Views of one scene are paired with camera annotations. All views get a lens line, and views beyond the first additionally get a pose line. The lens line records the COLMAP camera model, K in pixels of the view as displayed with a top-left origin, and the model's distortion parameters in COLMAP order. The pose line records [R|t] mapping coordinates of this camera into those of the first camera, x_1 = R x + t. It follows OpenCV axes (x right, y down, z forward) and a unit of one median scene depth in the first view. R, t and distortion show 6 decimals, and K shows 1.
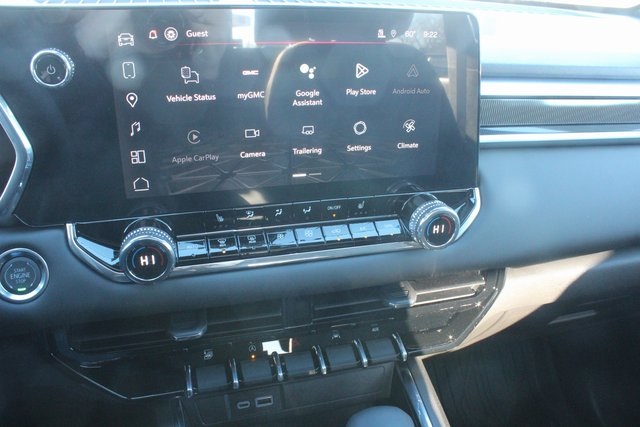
lens RADIAL K [[536.9, 0, 318.2], [0, 536.9, 216.4], [0, 0, 1]] dist [-0.132963, 0.048141]
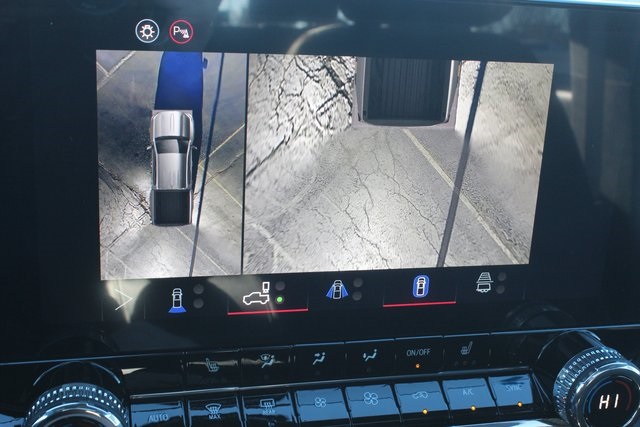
lens RADIAL K [[876.2, 0, 324.8], [0, 876.2, 215.4], [0, 0, 1]] dist [-0.026837, 0.000000]
pose [[0.998772, 0.049126, -0.006396, -0.068017], [-0.049504, 0.994638, -0.090801, -0.070291], [0.001901, 0.091007, 0.995848, 0.095060]]
